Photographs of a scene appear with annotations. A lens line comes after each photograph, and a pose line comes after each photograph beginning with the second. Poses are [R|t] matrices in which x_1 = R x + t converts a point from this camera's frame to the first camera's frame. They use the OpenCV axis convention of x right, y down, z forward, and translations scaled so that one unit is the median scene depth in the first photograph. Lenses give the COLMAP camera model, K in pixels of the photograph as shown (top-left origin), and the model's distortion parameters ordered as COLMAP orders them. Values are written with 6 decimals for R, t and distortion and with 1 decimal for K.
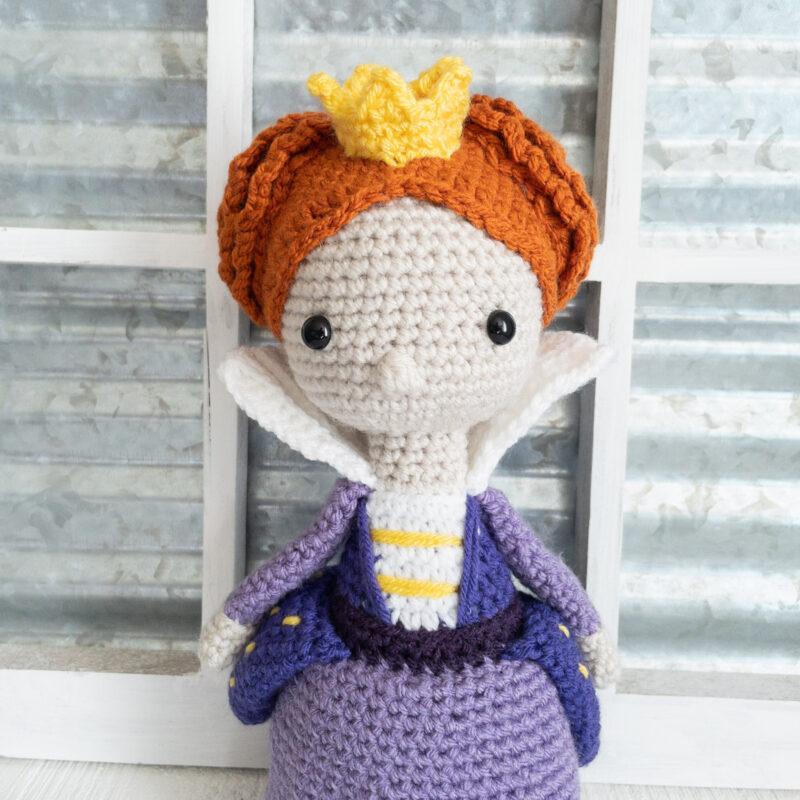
lens RADIAL K [[838.9, 0, 373.2], [0, 838.9, 375.1], [0, 0, 1]] dist [0.077719, -0.139948]
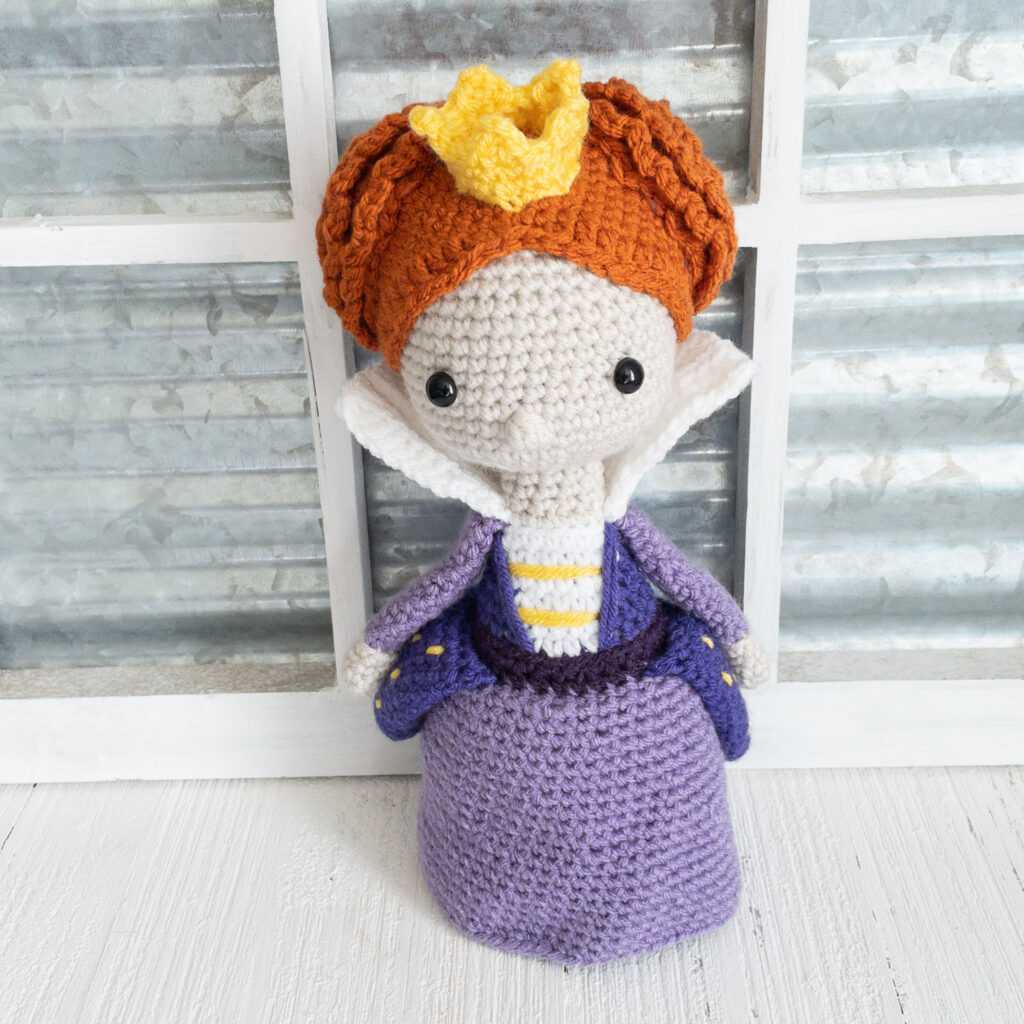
lens RADIAL K [[1331.4, 0, 484.7], [0, 1331.4, 526.6], [0, 0, 1]] dist [0.117270, -0.243518]
pose [[0.997756, -0.062810, -0.023178, 0.006125], [0.066836, 0.954635, 0.290180, -0.235975], [0.003900, -0.291078, 0.956691, -0.365570]]
